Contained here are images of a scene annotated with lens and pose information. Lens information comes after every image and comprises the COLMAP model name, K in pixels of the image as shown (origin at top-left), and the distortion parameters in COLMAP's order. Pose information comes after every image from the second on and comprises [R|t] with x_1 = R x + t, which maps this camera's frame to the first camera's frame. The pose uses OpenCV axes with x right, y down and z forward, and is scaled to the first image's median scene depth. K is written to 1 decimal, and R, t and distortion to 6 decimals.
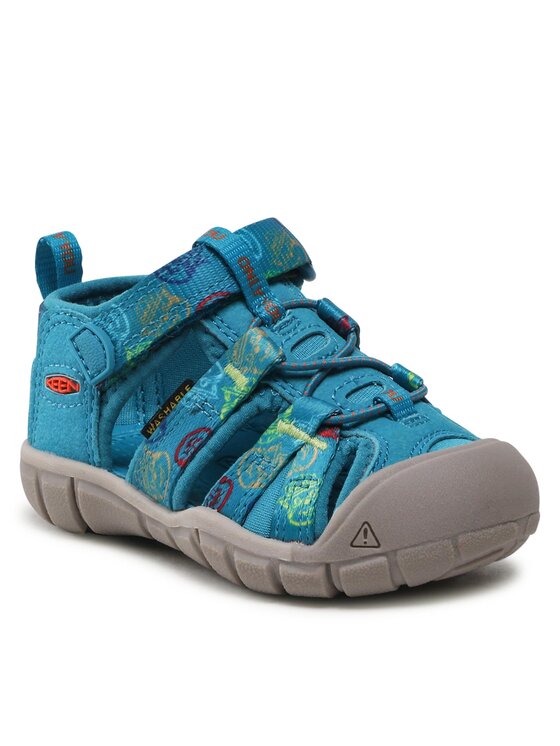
lens RADIAL K [[2900.8, 0, 280.0], [0, 2900.8, 373.0], [0, 0, 1]] dist [0.134830, 0.363171]
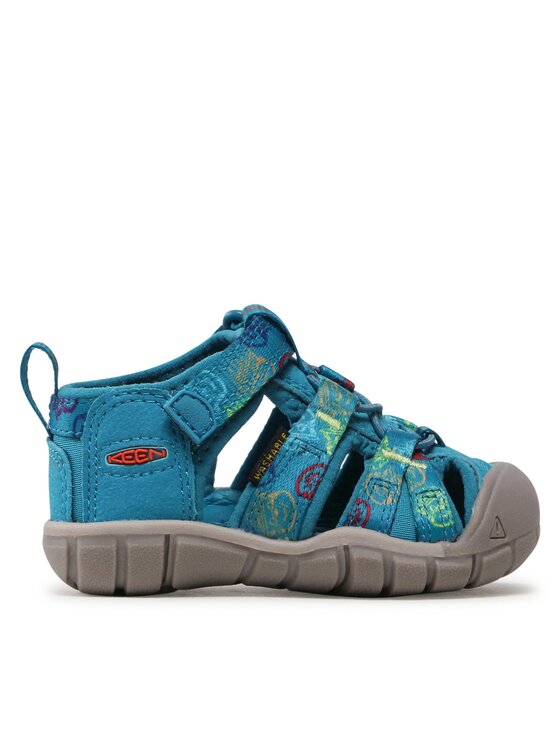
lens RADIAL K [[2900.8, 0, 280.0], [0, 2900.8, 373.0], [0, 0, 1]] dist [0.134830, 0.363171]
pose [[0.869961, -0.069606, 0.488183, -0.597384], [0.138674, 0.984569, -0.106741, 0.104133], [-0.473220, 0.160558, 0.866189, 0.013113]]
